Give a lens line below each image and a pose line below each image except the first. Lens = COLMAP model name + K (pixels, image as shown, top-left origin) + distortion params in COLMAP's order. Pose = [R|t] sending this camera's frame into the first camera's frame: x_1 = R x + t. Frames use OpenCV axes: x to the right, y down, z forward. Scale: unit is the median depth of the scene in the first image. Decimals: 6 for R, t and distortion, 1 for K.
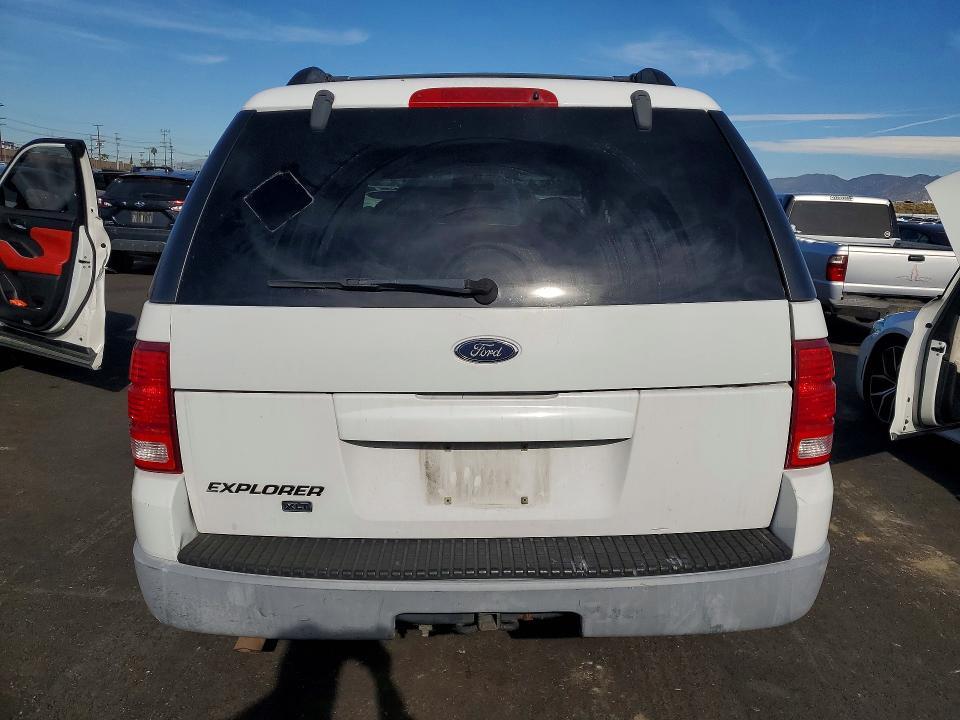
lens RADIAL K [[754.9, 0, 479.7], [0, 754.9, 356.6], [0, 0, 1]] dist [0.032526, -0.013778]
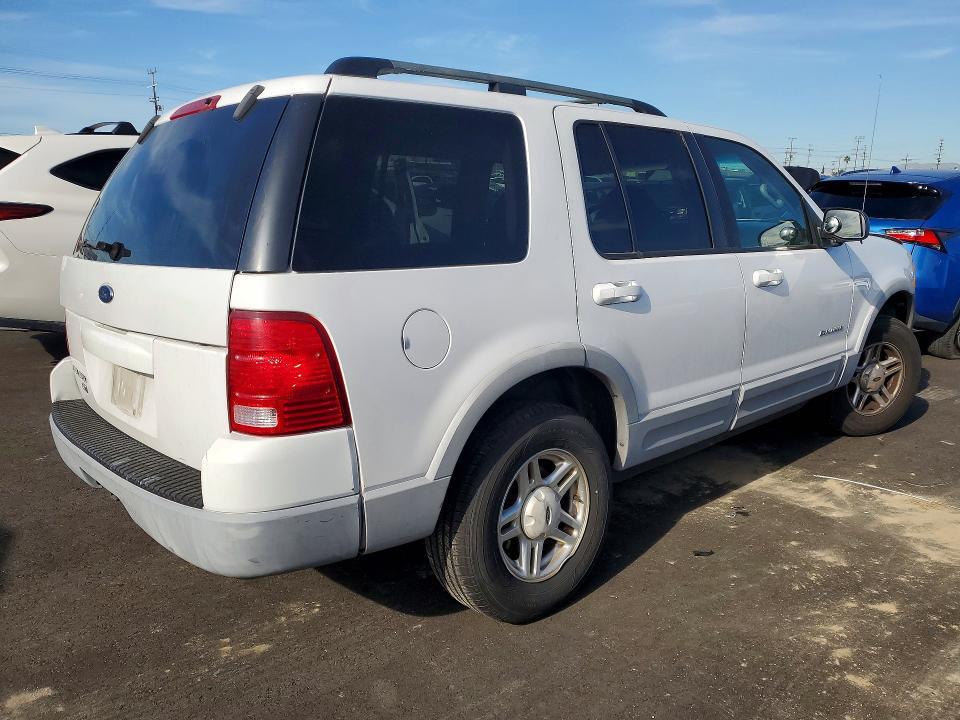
lens RADIAL K [[754.9, 0, 476.7], [0, 754.9, 360.5], [0, 0, 1]] dist [0.032526, -0.013778]
pose [[0.650619, 0.131837, -0.747873, 0.565270], [-0.137946, 0.988949, 0.054327, -0.021631], [0.746770, 0.067820, 0.661615, 0.219368]]
